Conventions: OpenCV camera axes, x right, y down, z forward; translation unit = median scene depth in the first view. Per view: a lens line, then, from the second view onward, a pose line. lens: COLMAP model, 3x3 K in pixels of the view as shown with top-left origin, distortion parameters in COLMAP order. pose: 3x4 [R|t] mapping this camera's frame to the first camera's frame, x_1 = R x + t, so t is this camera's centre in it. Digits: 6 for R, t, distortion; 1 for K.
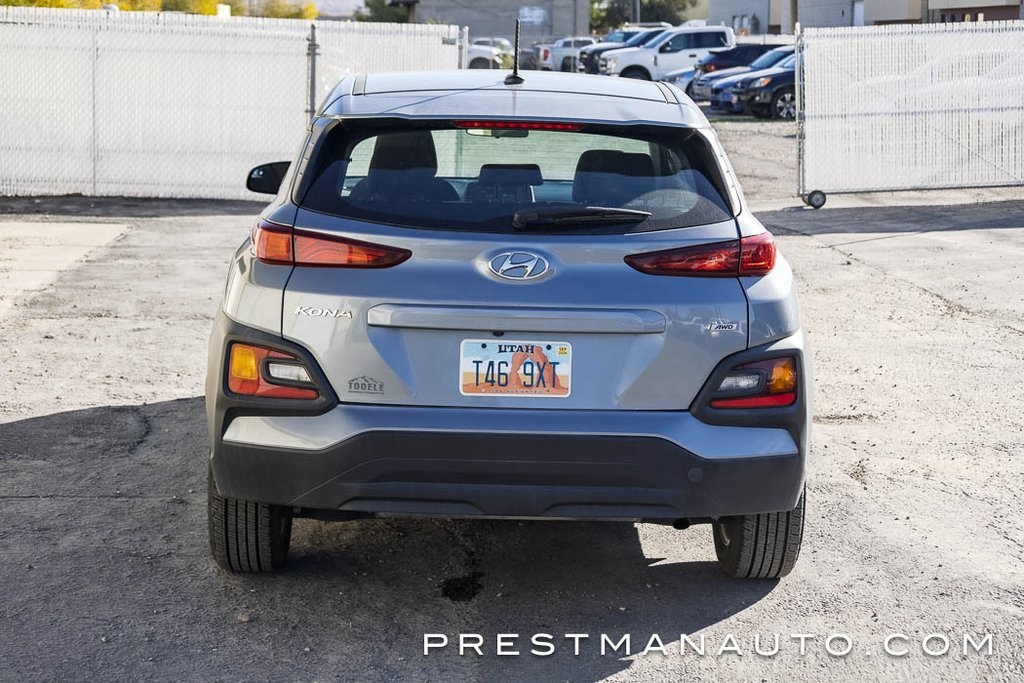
lens RADIAL K [[1870.5, 0, 512.0], [0, 1870.5, 341.5], [0, 0, 1]] dist [0.015366, 0.253543]
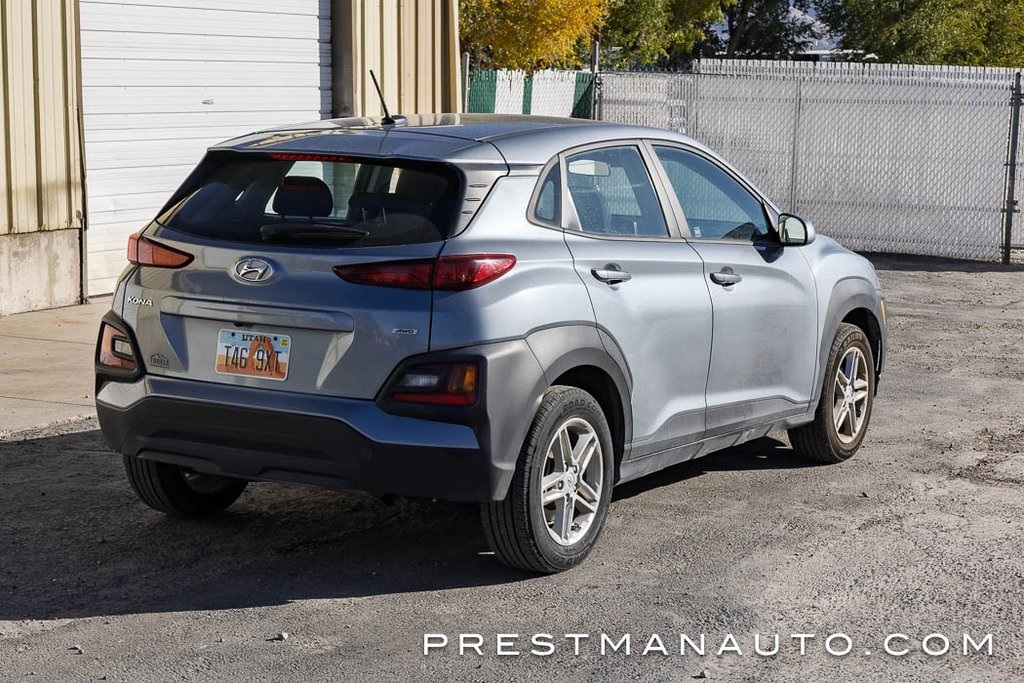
lens RADIAL K [[2122.4, 0, 512.0], [0, 2122.4, 341.5], [0, 0, 1]] dist [0.013501, 0.025067]
pose [[0.837659, 0.057380, -0.543172, 0.893795], [-0.080570, 0.996568, -0.018975, 0.018614], [0.540219, 0.059658, 0.839407, -0.072423]]
